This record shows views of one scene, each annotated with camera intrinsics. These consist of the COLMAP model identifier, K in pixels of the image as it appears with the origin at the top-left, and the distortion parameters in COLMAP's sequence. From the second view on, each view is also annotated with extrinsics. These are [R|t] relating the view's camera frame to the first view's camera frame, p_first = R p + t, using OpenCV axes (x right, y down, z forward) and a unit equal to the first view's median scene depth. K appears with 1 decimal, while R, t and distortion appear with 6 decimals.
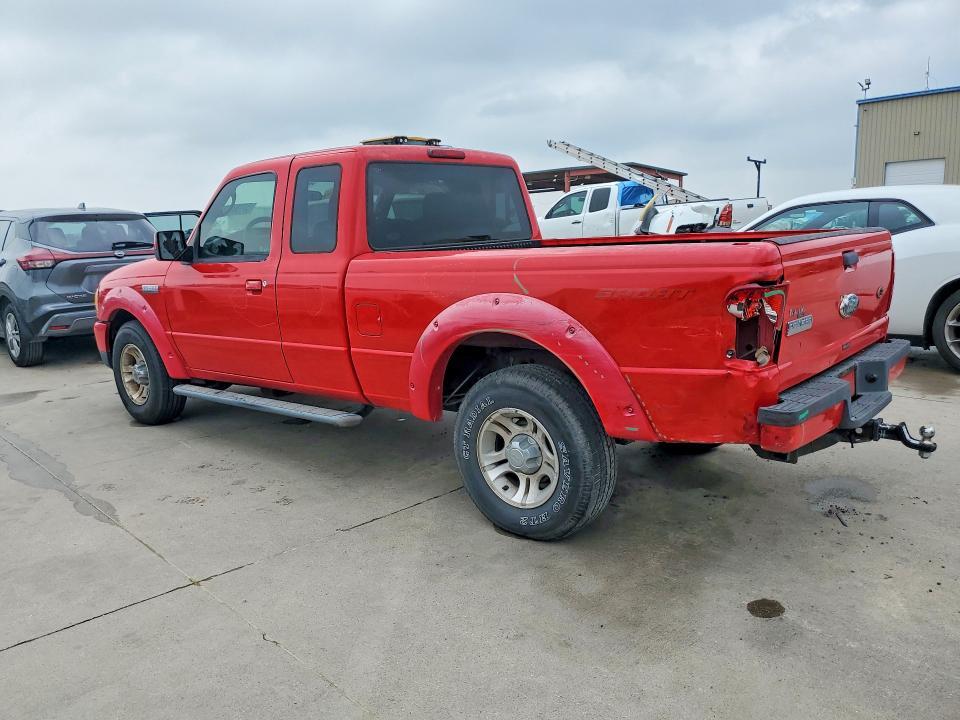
lens RADIAL K [[782.5, 0, 480.0], [0, 782.5, 360.0], [0, 0, 1]] dist [0.021683, -0.003875]
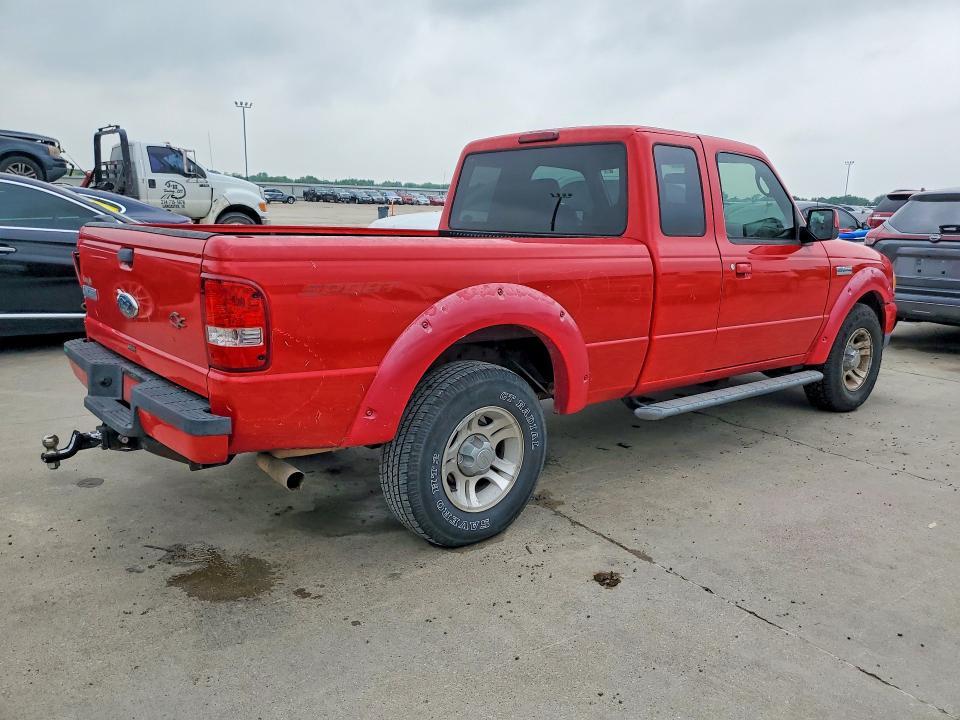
lens RADIAL K [[782.5, 0, 480.0], [0, 782.5, 360.0], [0, 0, 1]] dist [0.021683, -0.003875]
pose [[-0.190462, 0.218592, -0.957048, 1.101390], [-0.183704, 0.949737, 0.253481, -0.271956], [0.964353, 0.224092, -0.140732, 1.310632]]
